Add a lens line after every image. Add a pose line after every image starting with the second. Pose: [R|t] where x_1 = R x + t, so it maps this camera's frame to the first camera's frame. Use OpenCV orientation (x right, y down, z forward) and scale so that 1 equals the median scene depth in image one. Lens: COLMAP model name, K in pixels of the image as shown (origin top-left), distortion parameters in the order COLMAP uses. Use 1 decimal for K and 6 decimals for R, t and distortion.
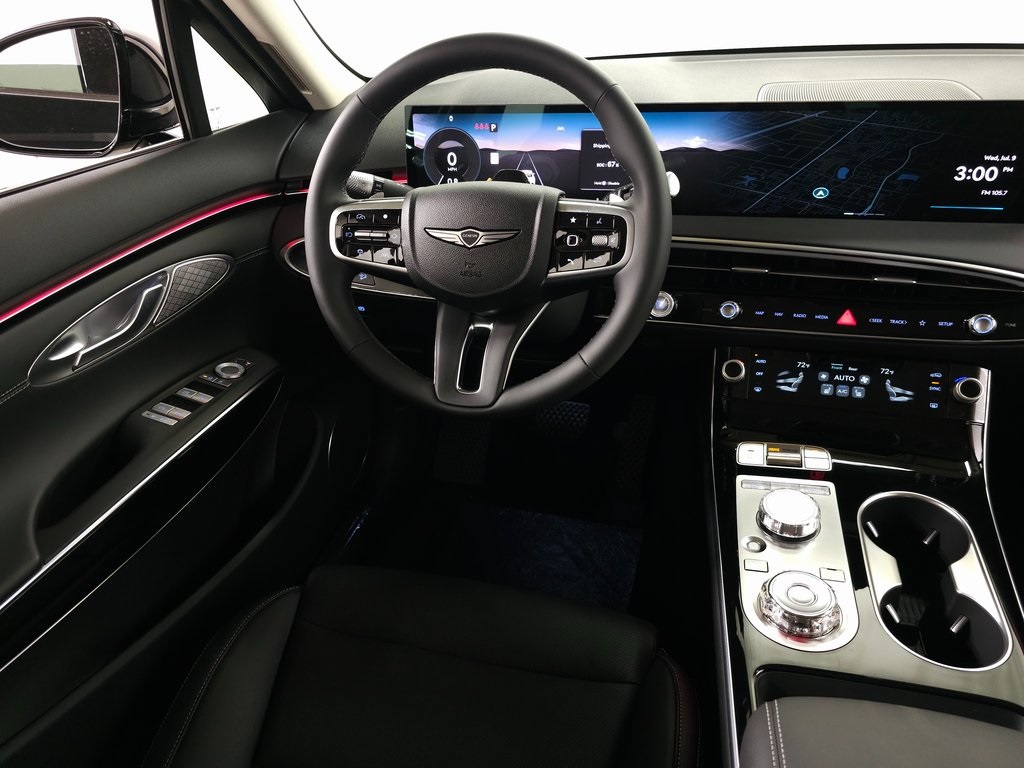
lens RADIAL K [[704.5, 0, 496.3], [0, 704.5, 387.4], [0, 0, 1]] dist [0.037416, -0.048224]
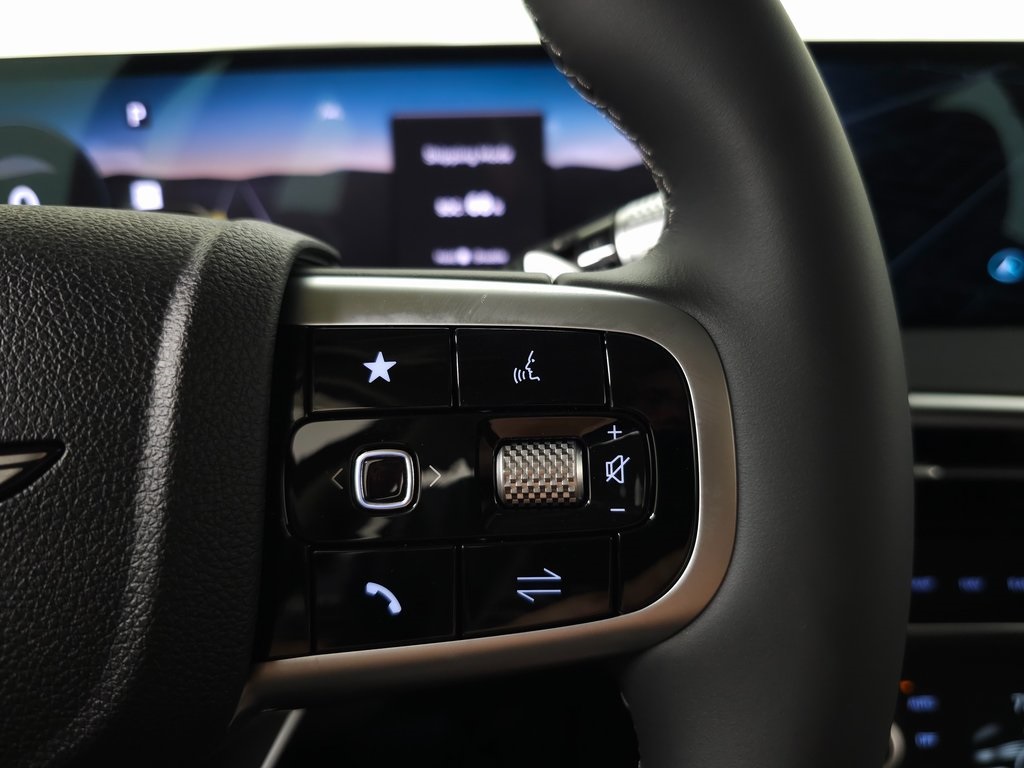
lens RADIAL K [[704.5, 0, 494.6], [0, 704.5, 380.1], [0, 0, 1]] dist [0.037416, -0.048224]
pose [[0.969394, -0.059666, 0.238151, 0.079747], [0.102863, 0.979482, -0.173304, -0.168776], [-0.222924, 0.192497, 0.955641, 0.694267]]
